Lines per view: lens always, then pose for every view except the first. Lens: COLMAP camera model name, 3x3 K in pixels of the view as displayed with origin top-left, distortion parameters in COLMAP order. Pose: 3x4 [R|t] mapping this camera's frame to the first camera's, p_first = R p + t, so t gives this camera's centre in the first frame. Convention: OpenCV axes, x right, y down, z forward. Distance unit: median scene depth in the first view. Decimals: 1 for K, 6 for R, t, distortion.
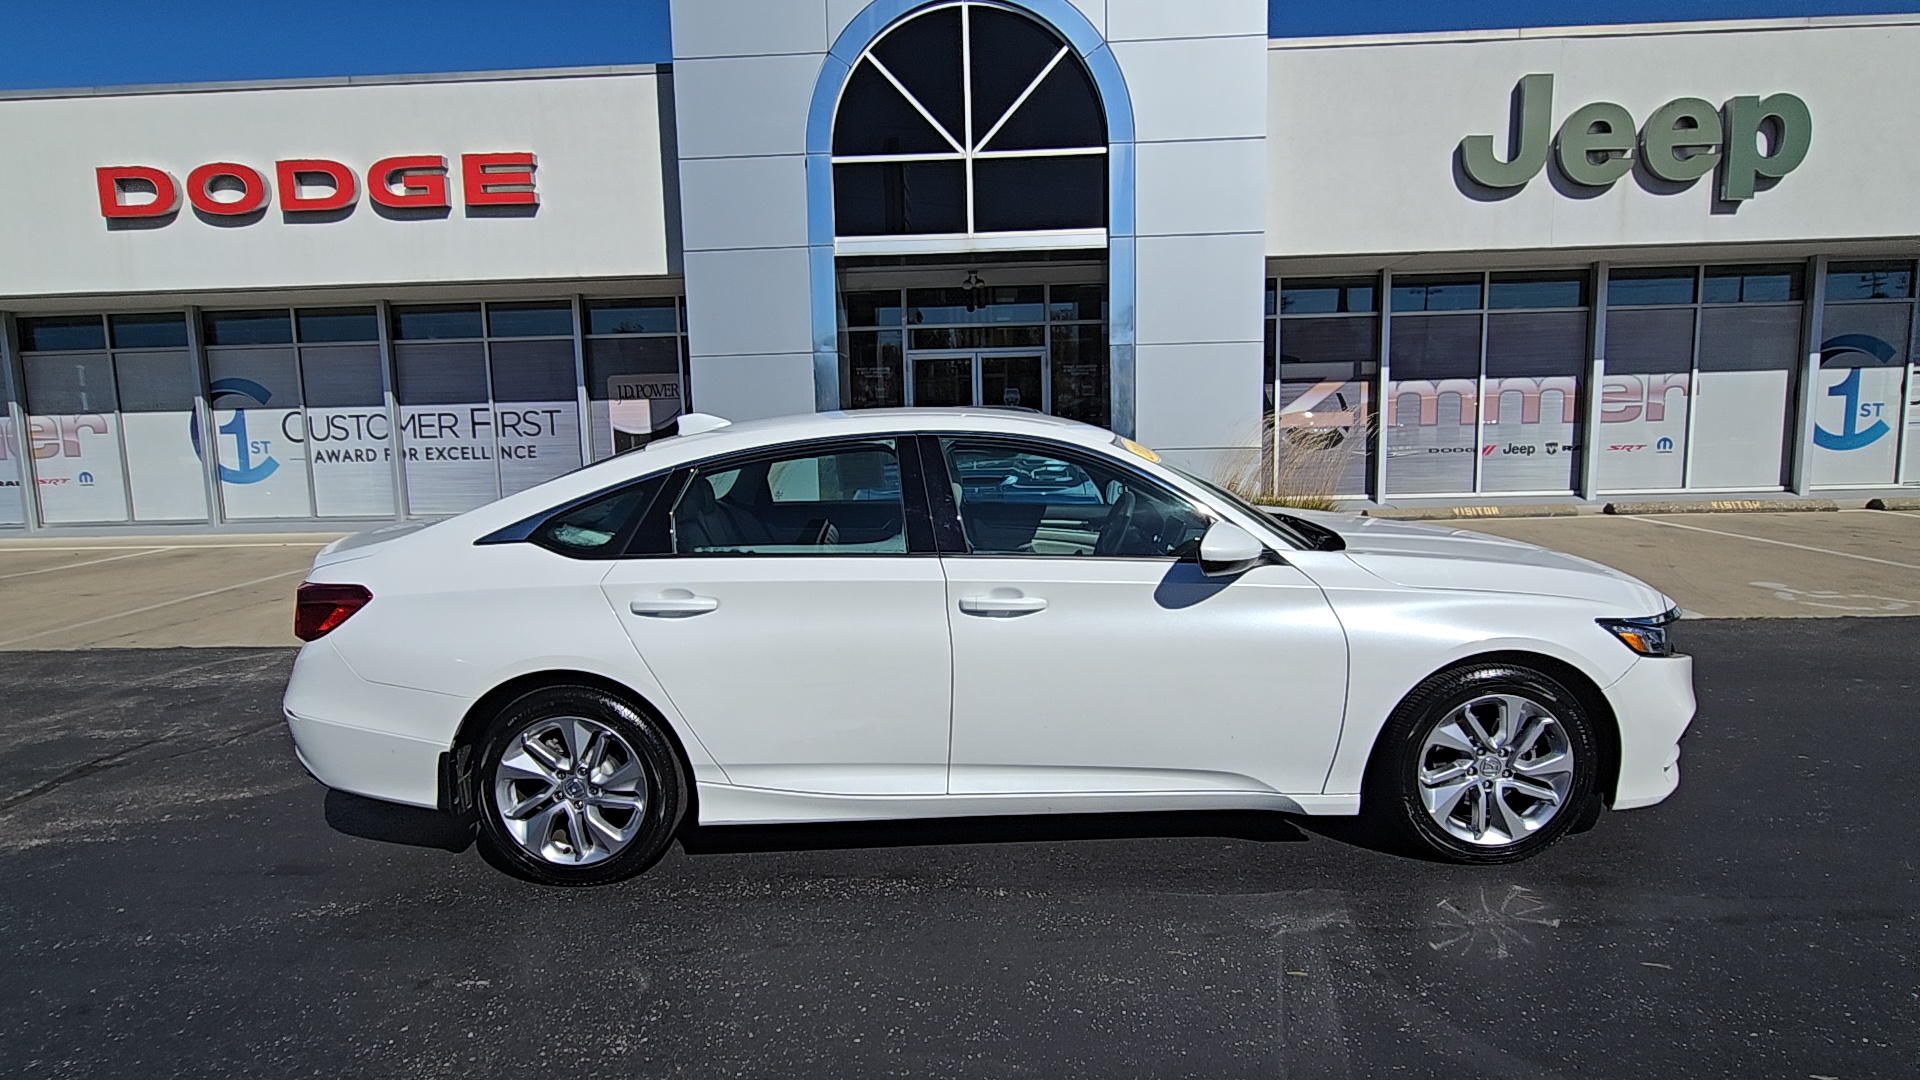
lens RADIAL K [[966.5, 0, 953.0], [0, 966.5, 533.8], [0, 0, 1]] dist [0.002630, -0.002367]
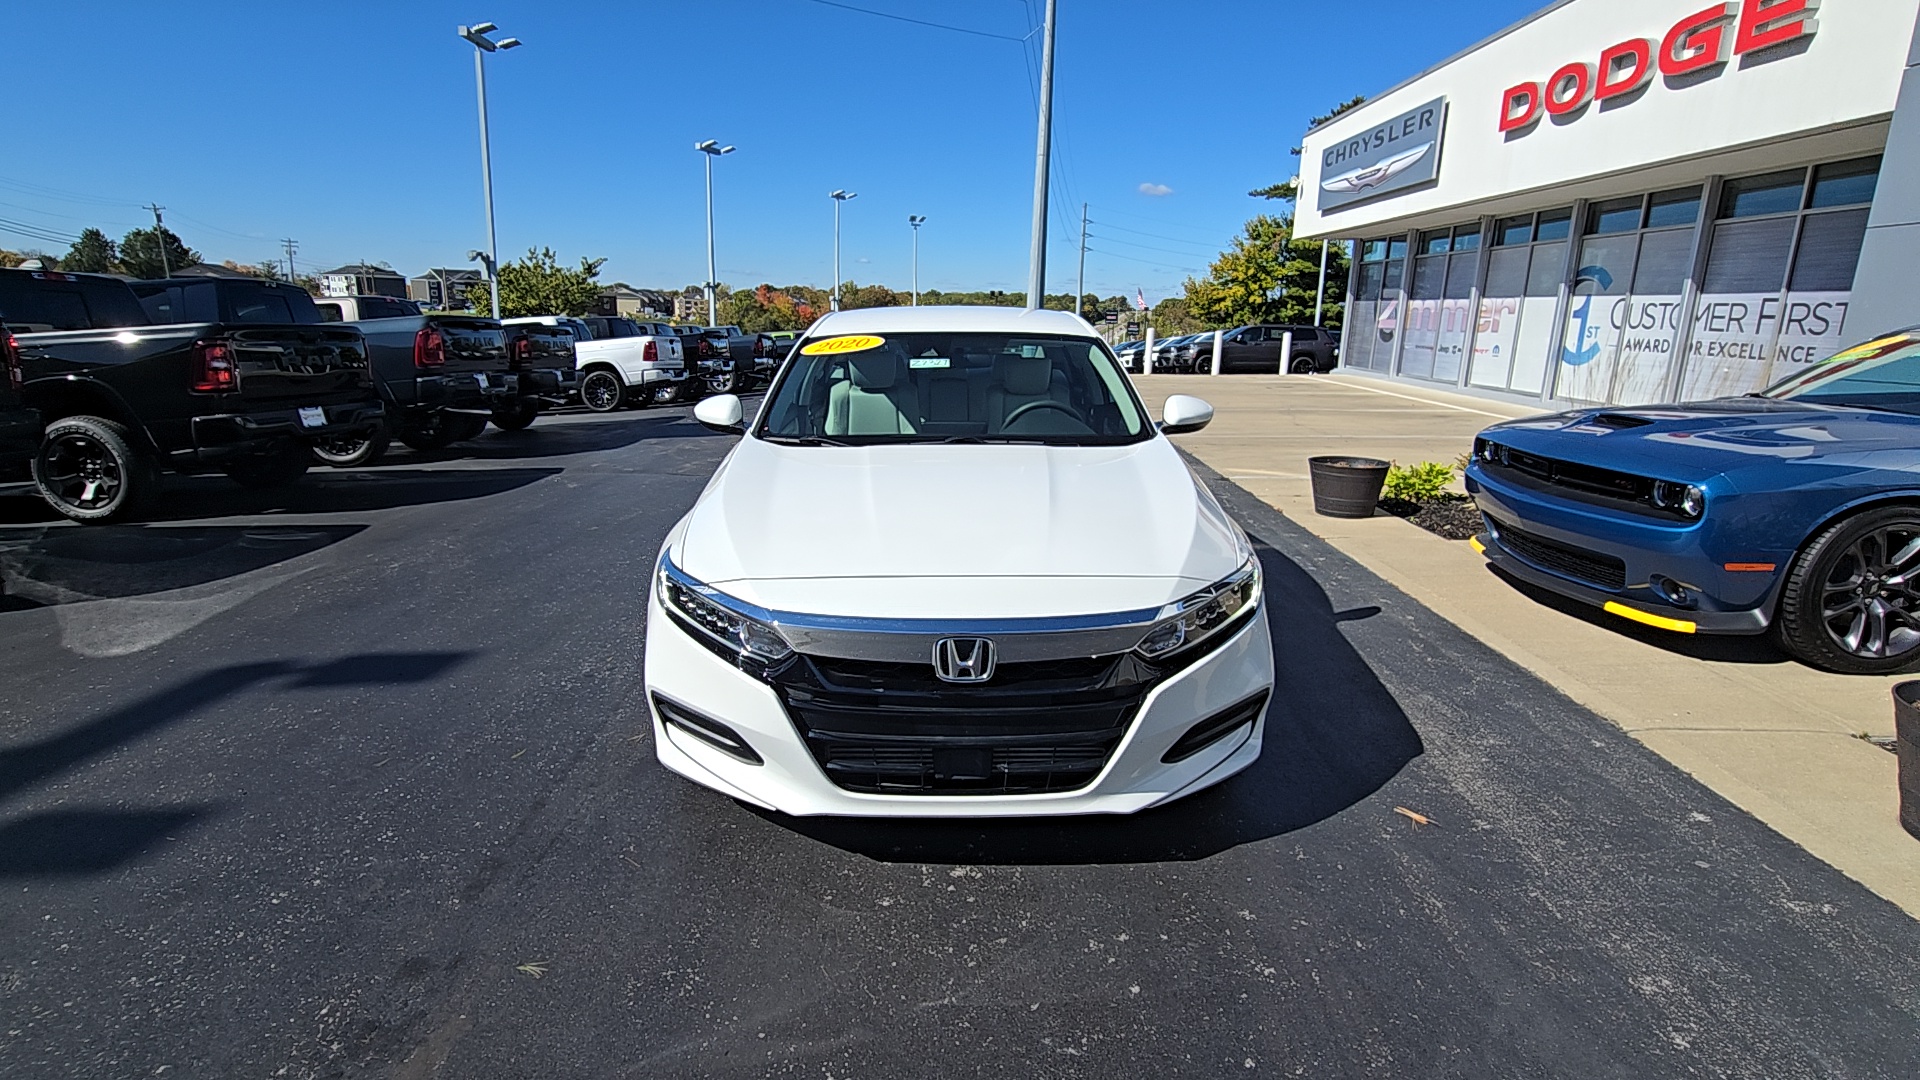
lens RADIAL K [[966.5, 0, 953.4], [0, 966.5, 541.1], [0, 0, 1]] dist [0.002630, -0.002367]
pose [[0.021690, 0.259364, -0.965536, 0.361329], [-0.135905, 0.957563, 0.254169, -0.044898], [0.990484, 0.125708, 0.056019, 0.277141]]
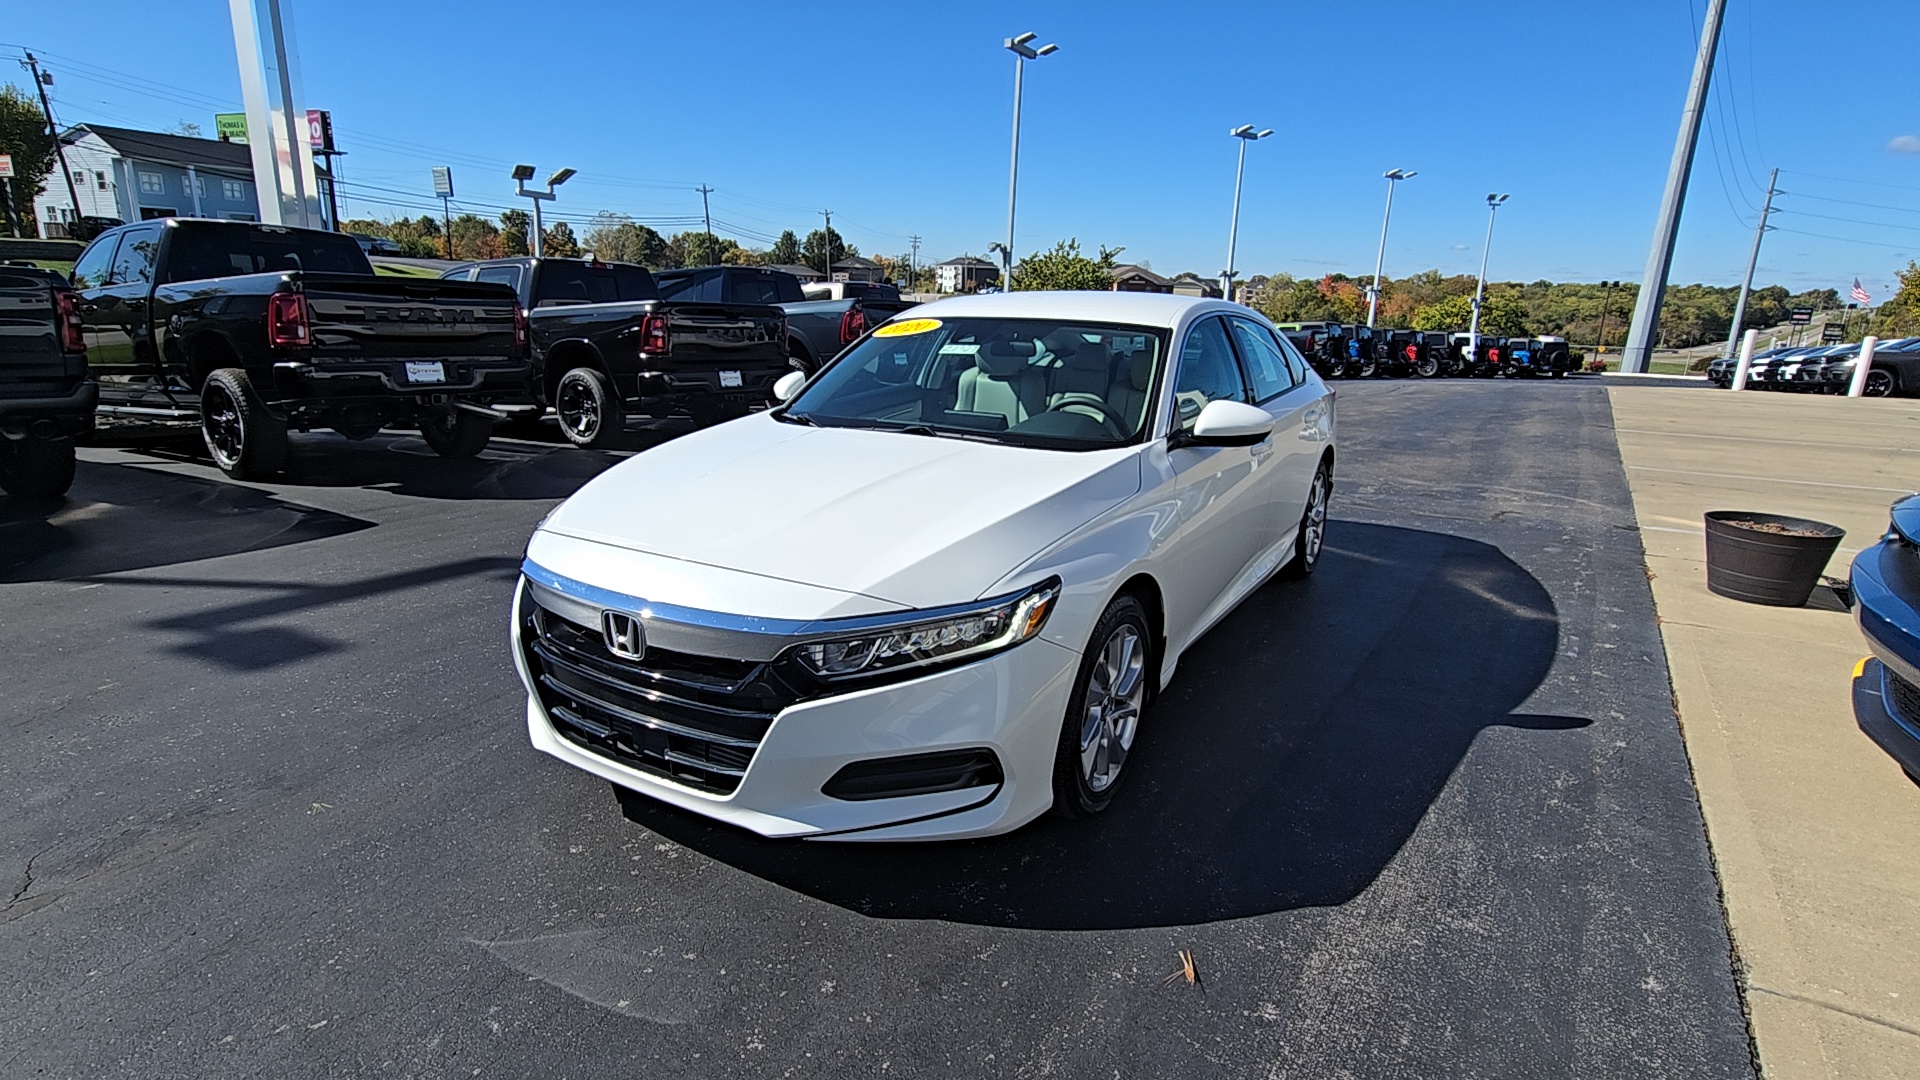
lens RADIAL K [[966.5, 0, 953.4], [0, 966.5, 545.0], [0, 0, 1]] dist [0.002630, -0.002367]
pose [[-0.507134, 0.235446, -0.829084, 0.309291], [-0.115853, 0.934610, 0.336278, -0.062088], [0.854045, 0.266590, -0.446695, 0.419400]]
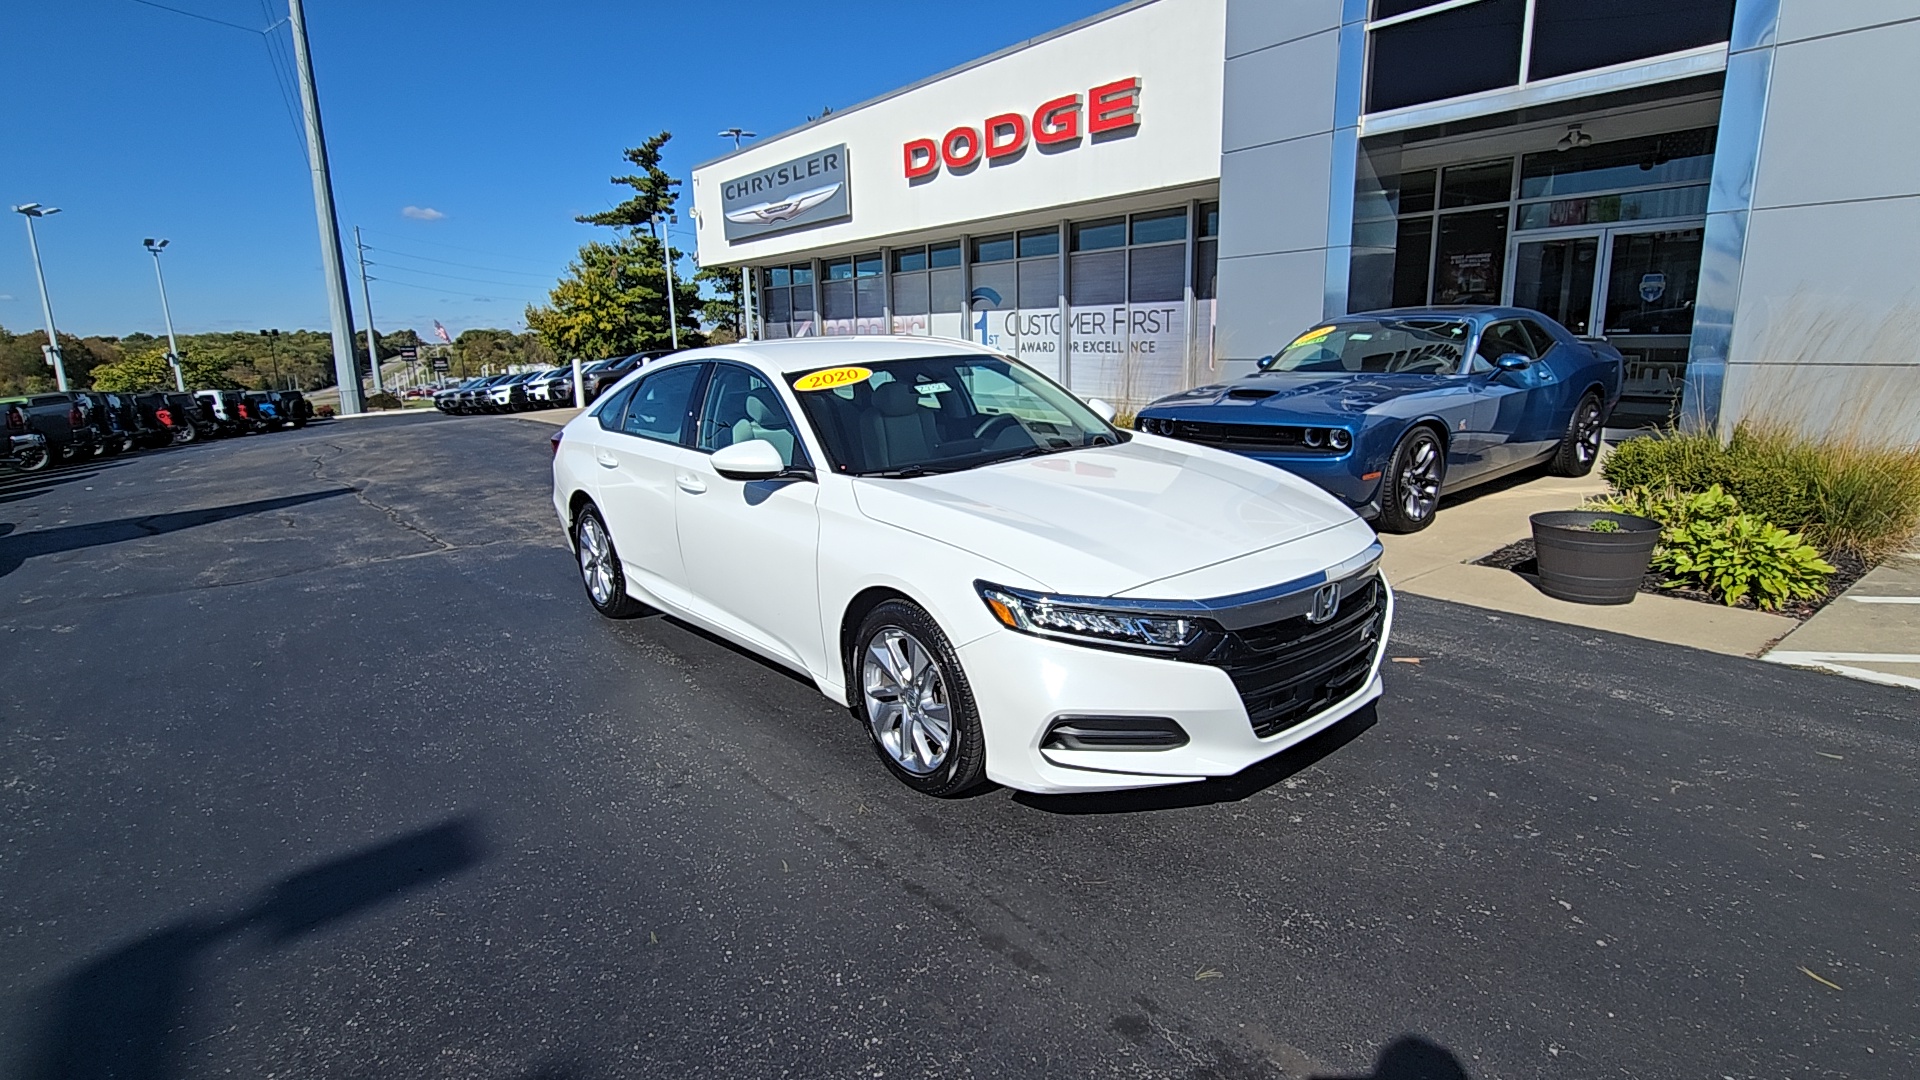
lens RADIAL K [[966.5, 0, 952.0], [0, 966.5, 539.1], [0, 0, 1]] dist [0.002630, -0.002367]
pose [[0.639238, 0.168533, -0.750314, 0.305680], [-0.076155, 0.984767, 0.156314, -0.022091], [0.765229, -0.042782, 0.642335, 0.083211]]
